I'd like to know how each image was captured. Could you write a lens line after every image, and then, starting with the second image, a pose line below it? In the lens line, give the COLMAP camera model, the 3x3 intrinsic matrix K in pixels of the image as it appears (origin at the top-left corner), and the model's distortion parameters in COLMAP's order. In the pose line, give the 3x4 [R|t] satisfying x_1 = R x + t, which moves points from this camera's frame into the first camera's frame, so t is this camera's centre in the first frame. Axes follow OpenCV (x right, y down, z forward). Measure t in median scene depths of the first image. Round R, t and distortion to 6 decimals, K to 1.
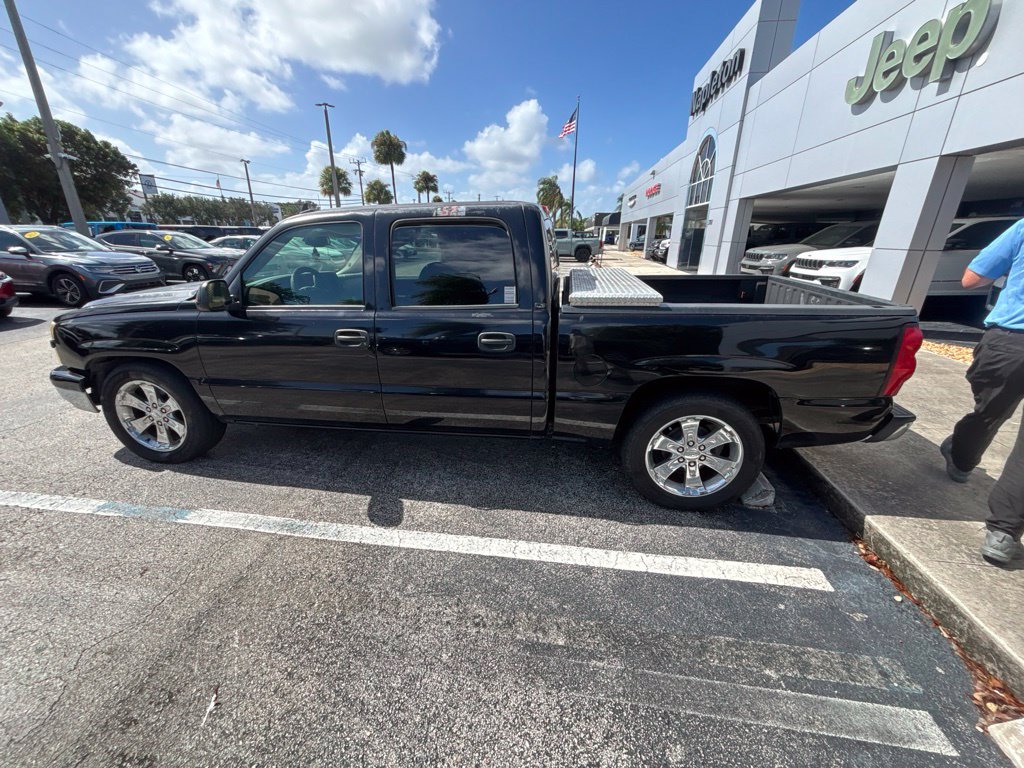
lens RADIAL K [[410.2, 0, 508.9], [0, 410.2, 378.7], [0, 0, 1]] dist [-0.000574, 0.000885]
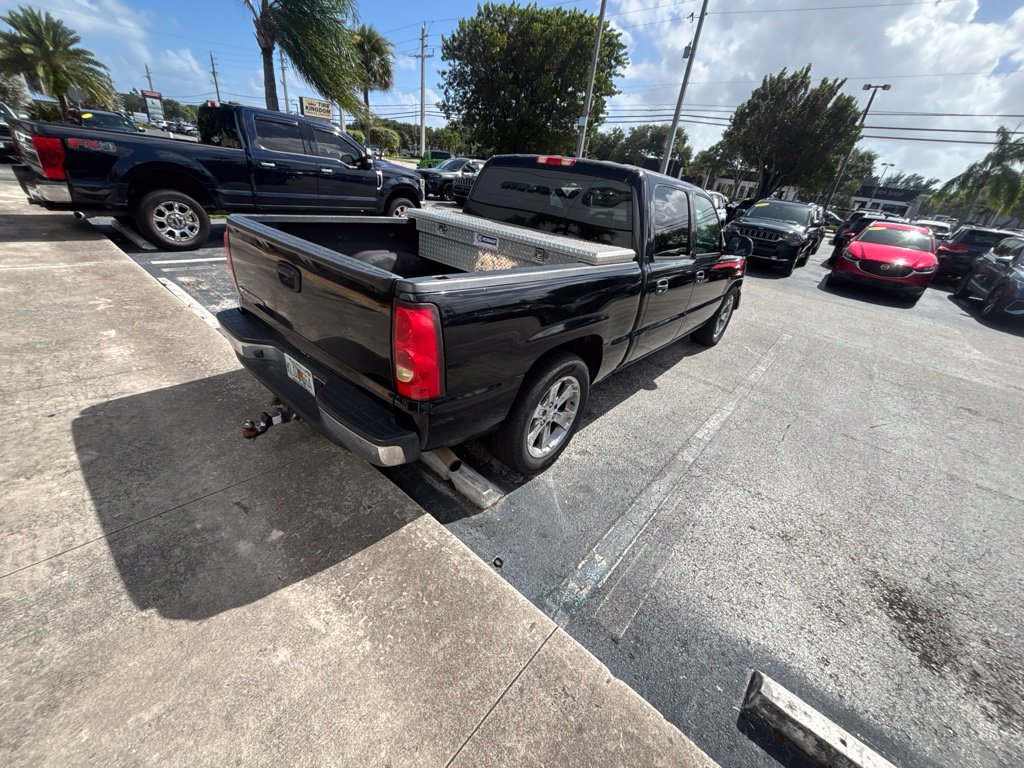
lens RADIAL K [[410.2, 0, 510.4], [0, 410.2, 384.3], [0, 0, 1]] dist [-0.000574, 0.000885]
pose [[-0.539653, 0.329405, -0.774769, 0.672784], [-0.393038, 0.715256, 0.577867, -0.332012], [0.744510, 0.616362, -0.256521, 0.909085]]
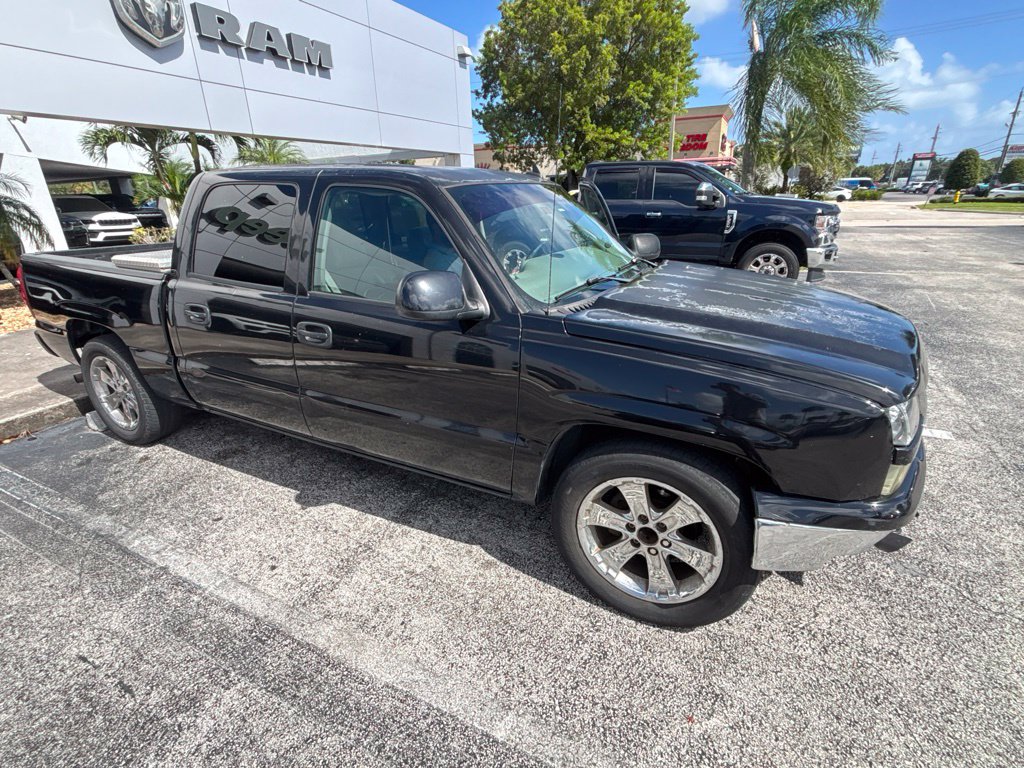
lens RADIAL K [[495.6, 0, 508.9], [0, 495.6, 389.8], [0, 0, 1]] dist [-0.005351, 0.004645]
pose [[-0.945046, -0.108540, 0.308395, -0.457646], [0.123313, 0.755277, 0.643701, -0.413910], [-0.302791, 0.646356, -0.700387, 1.157648]]
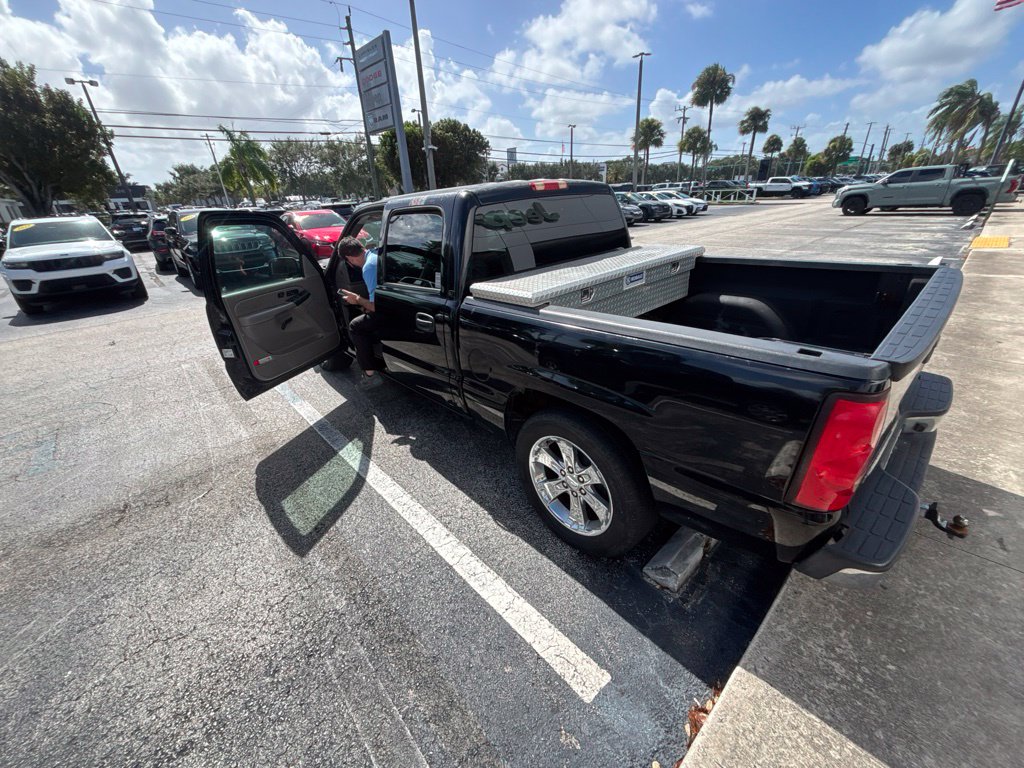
lens RADIAL K [[410.2, 0, 511.3], [0, 410.2, 381.7], [0, 0, 1]] dist [-0.000574, 0.000885]
pose [[0.766474, 0.224964, -0.601588, 0.399232], [-0.161179, 0.974051, 0.158891, -0.066738], [0.621722, -0.024823, 0.782844, 0.128859]]
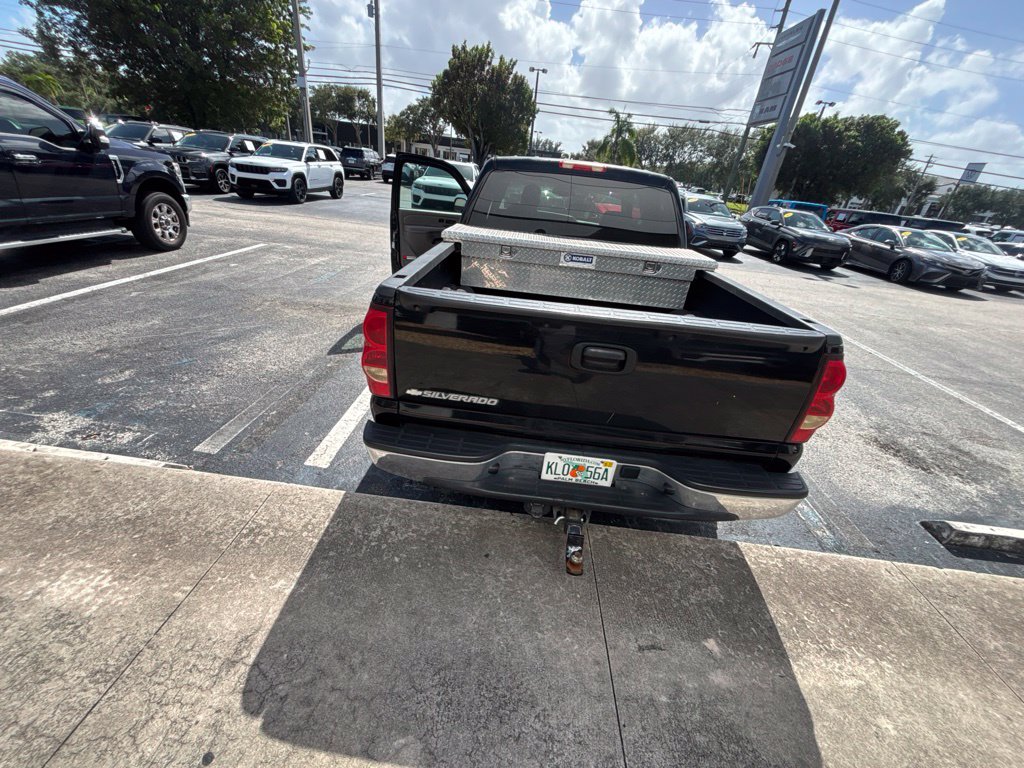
lens RADIAL K [[410.2, 0, 510.2], [0, 410.2, 384.2], [0, 0, 1]] dist [-0.000574, 0.000885]
pose [[0.077780, 0.460126, -0.884440, 0.722410], [-0.433006, 0.814678, 0.385753, -0.168281], [0.898029, 0.352964, 0.262603, 0.454545]]
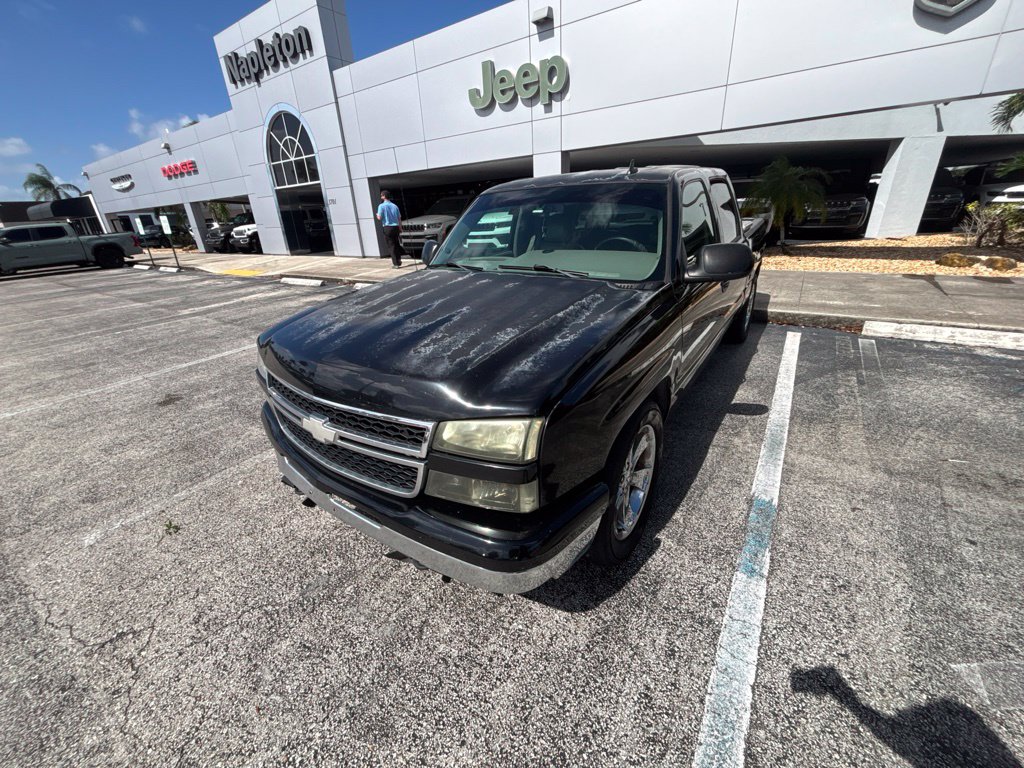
lens RADIAL K [[411.6, 0, 509.3], [0, 411.6, 380.5], [0, 0, 1]] dist [-0.001691, 0.002129]
pose [[0.454343, -0.379377, 0.806006, -0.831913], [0.352186, 0.907569, 0.228655, -0.160345], [-0.818253, 0.179976, 0.545959, 0.449629]]
